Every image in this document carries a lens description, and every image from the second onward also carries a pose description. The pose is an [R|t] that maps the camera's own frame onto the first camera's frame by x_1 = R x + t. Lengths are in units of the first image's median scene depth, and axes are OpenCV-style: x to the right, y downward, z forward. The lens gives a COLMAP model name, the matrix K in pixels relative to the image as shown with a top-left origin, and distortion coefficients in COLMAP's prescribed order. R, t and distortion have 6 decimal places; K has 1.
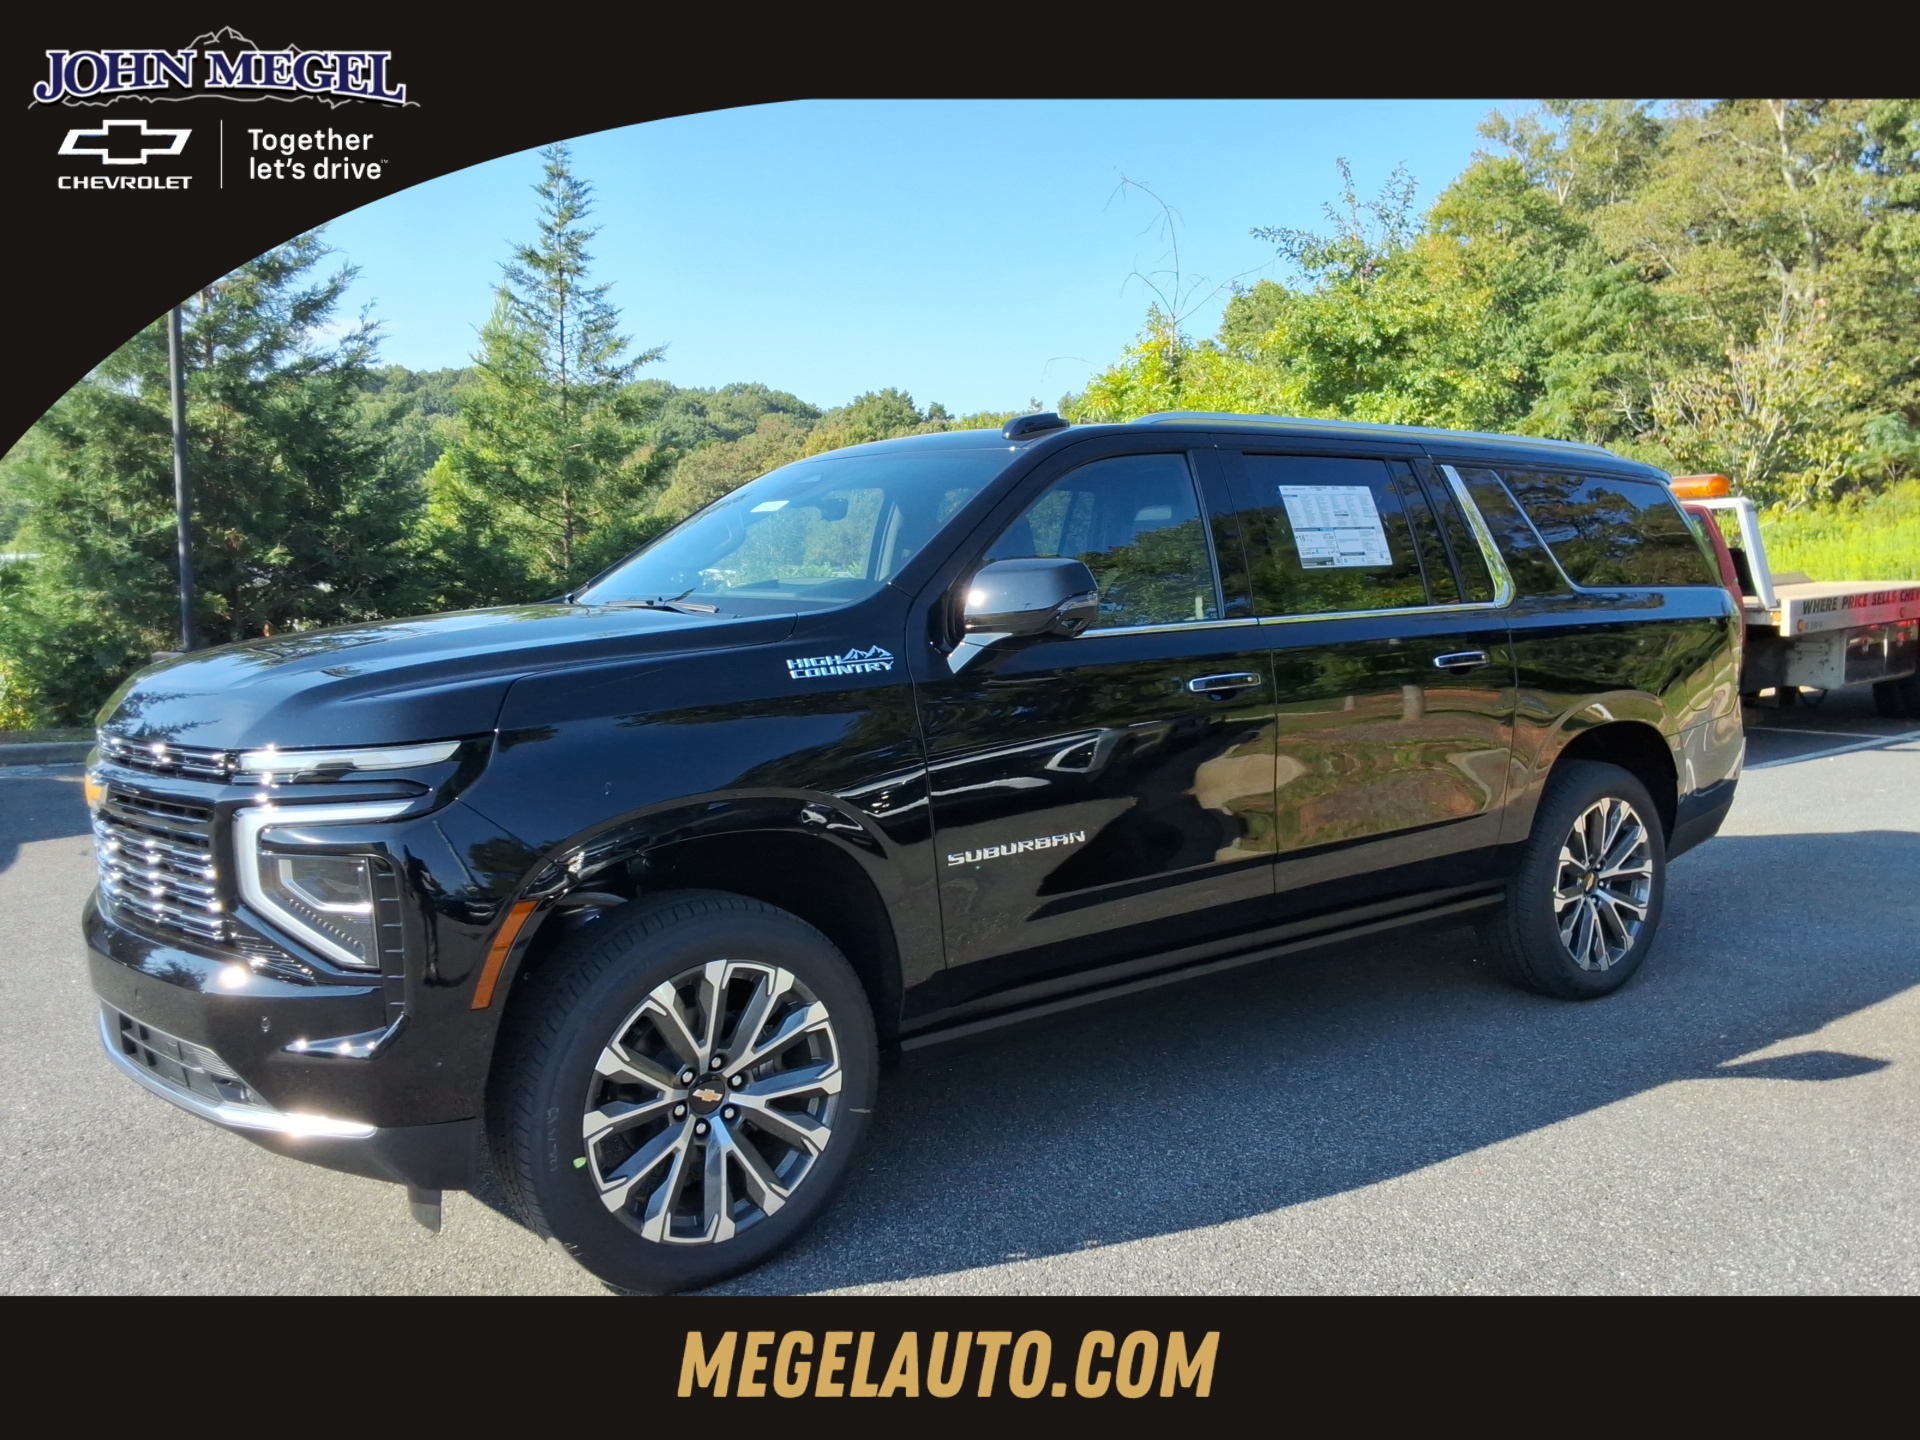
lens RADIAL K [[1557.6, 0, 970.6], [0, 1557.6, 722.0], [0, 0, 1]] dist [0.153820, -0.266245]
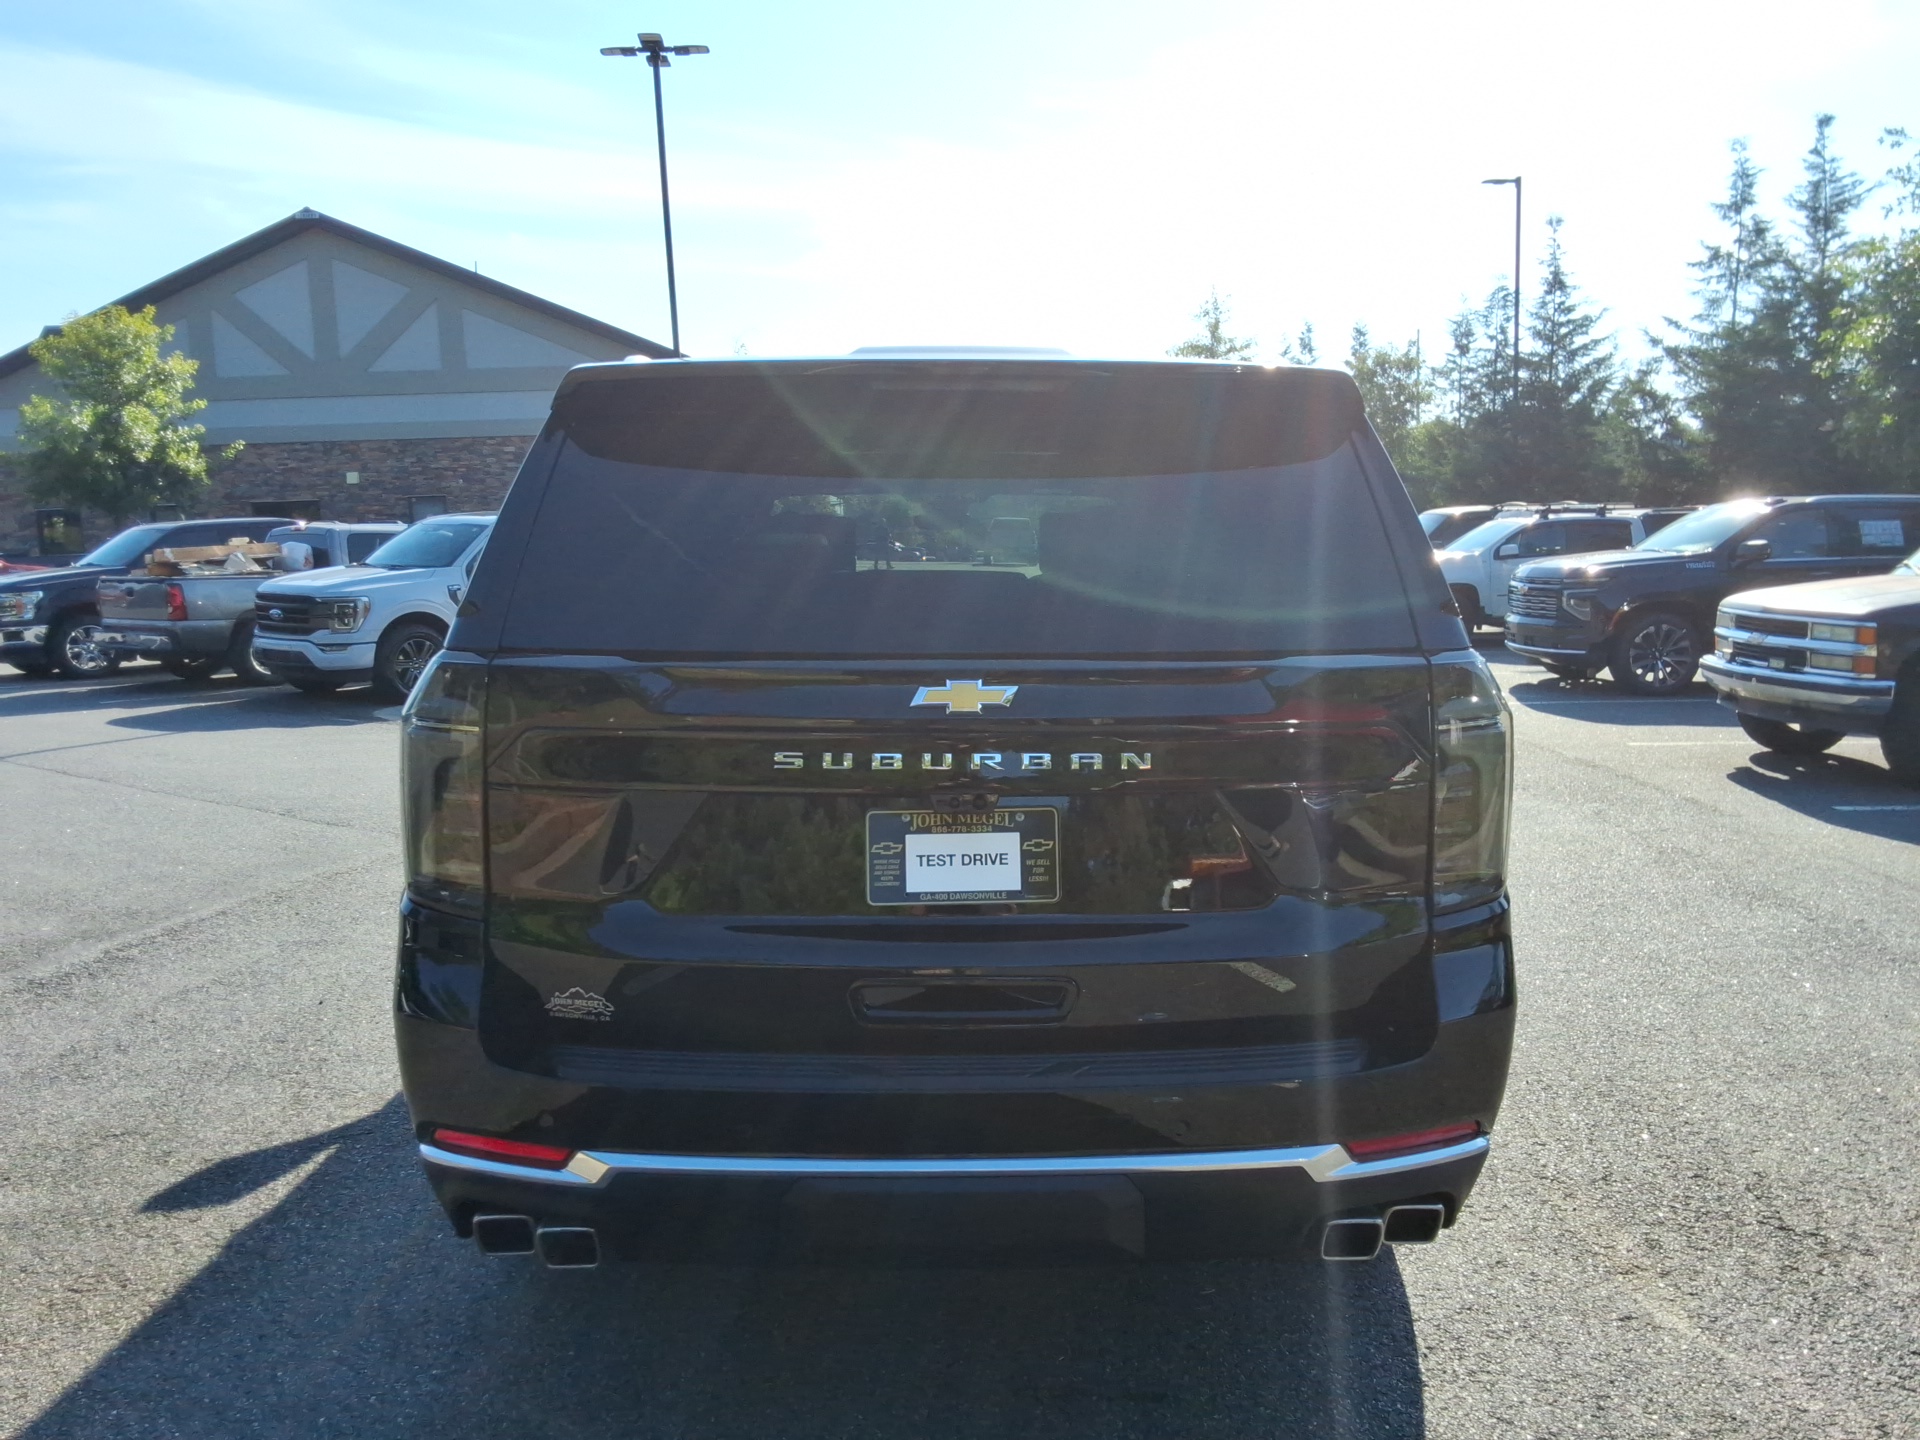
lens RADIAL K [[1546.3, 0, 963.9], [0, 1546.3, 729.7], [0, 0, 1]] dist [0.112609, -0.171351]
pose [[-0.593468, 0.102926, -0.798249, 0.929095], [-0.070306, 0.981369, 0.178807, -0.190209], [0.801781, 0.162238, -0.575175, 1.730978]]
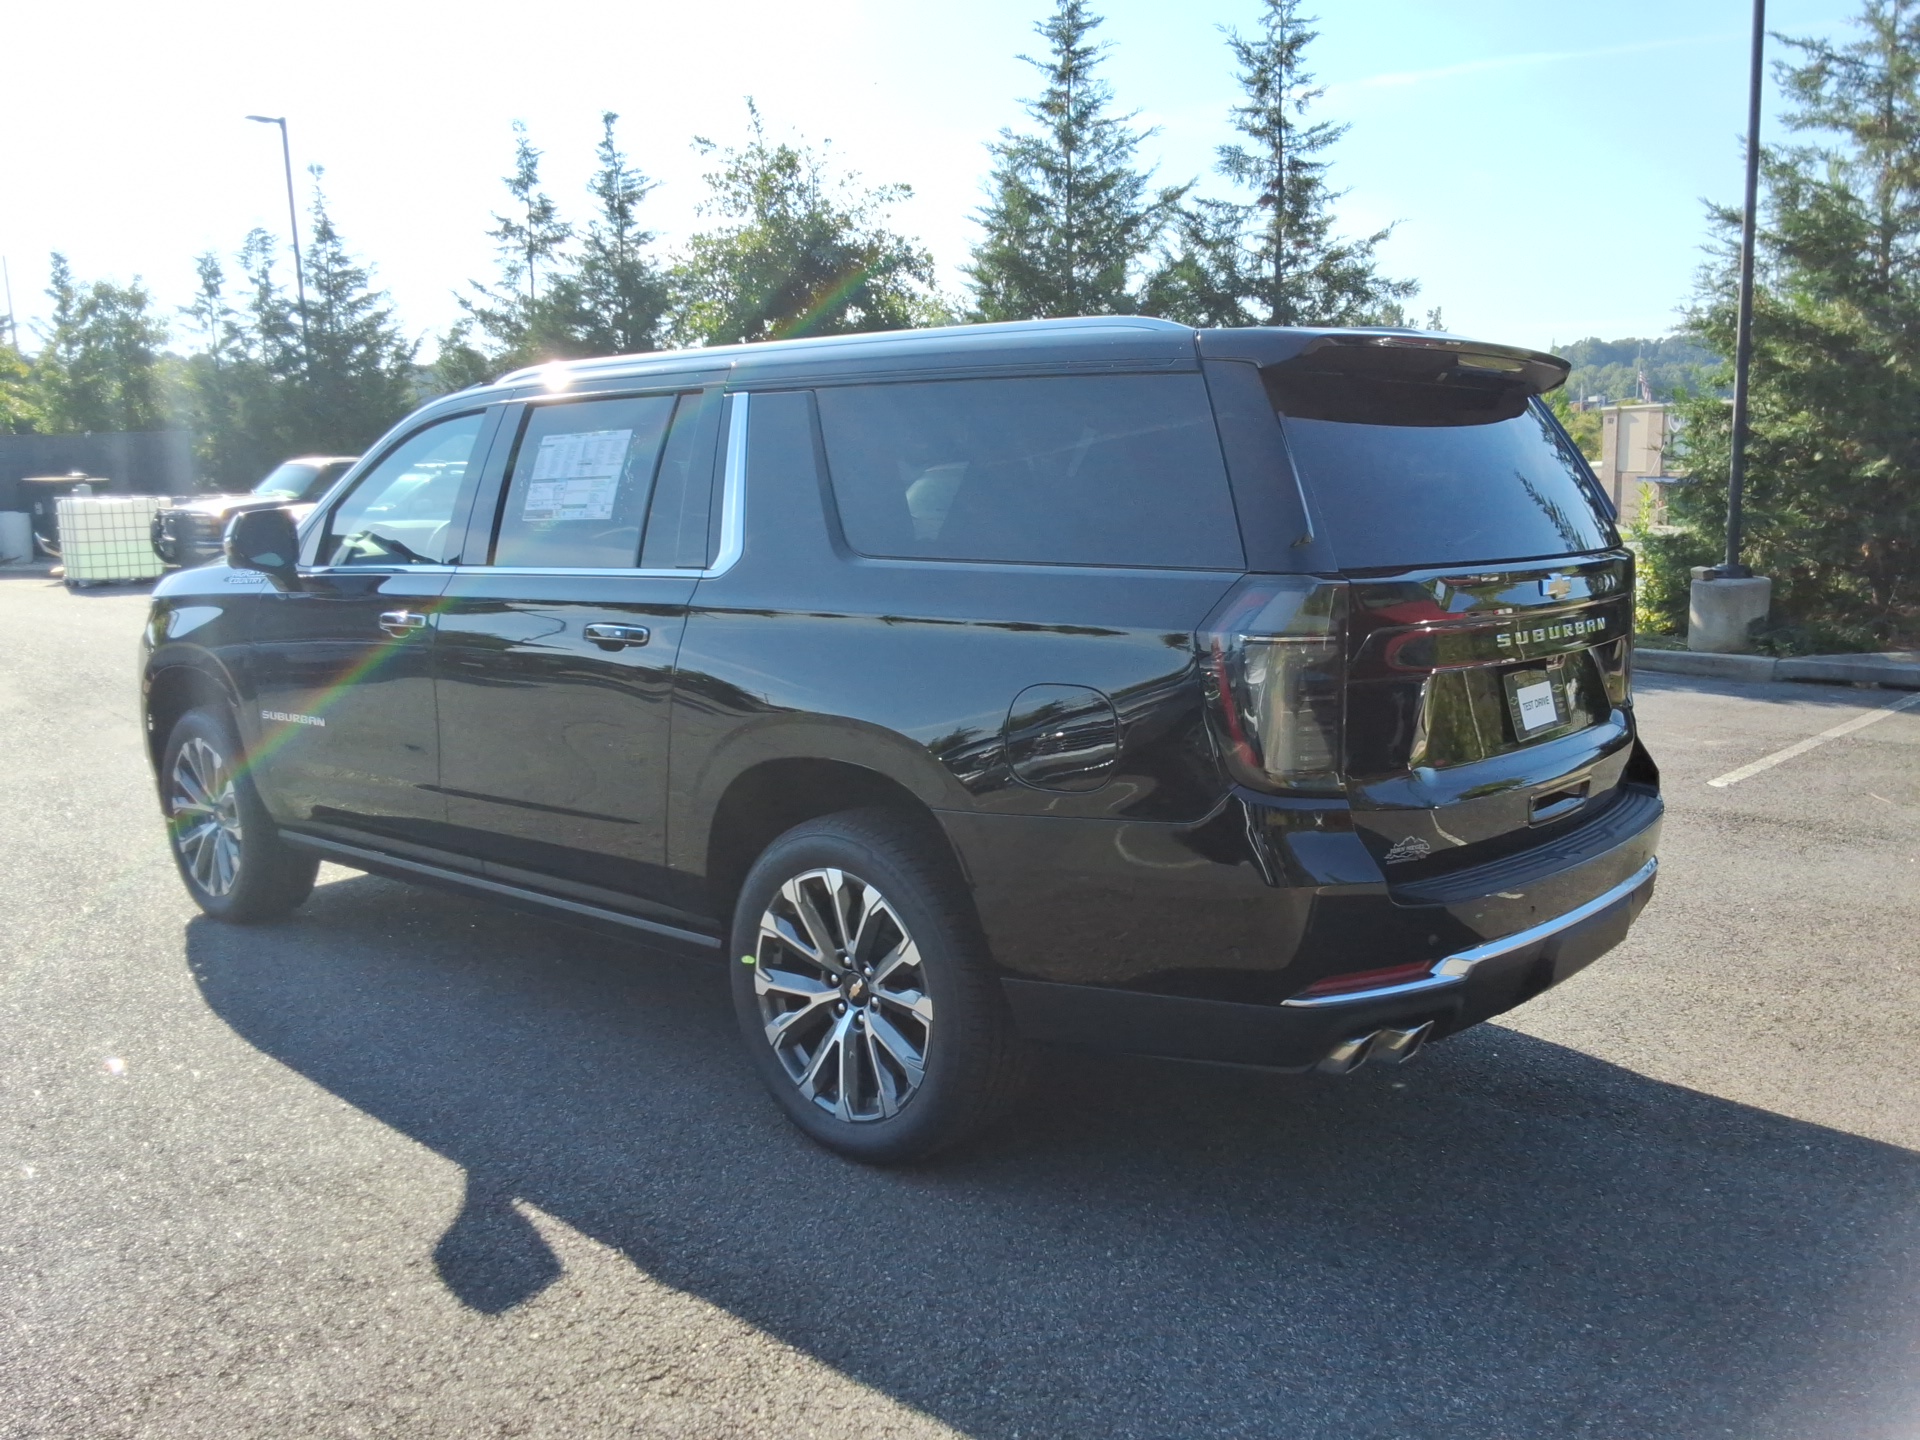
lens RADIAL K [[1546.3, 0, 963.9], [0, 1546.3, 729.7], [0, 0, 1]] dist [0.112609, -0.171351]
pose [[0.175459, 0.154782, -0.972243, 1.183157], [-0.082945, 0.986376, 0.142063, -0.124930], [0.980986, 0.055717, 0.185907, 1.047103]]
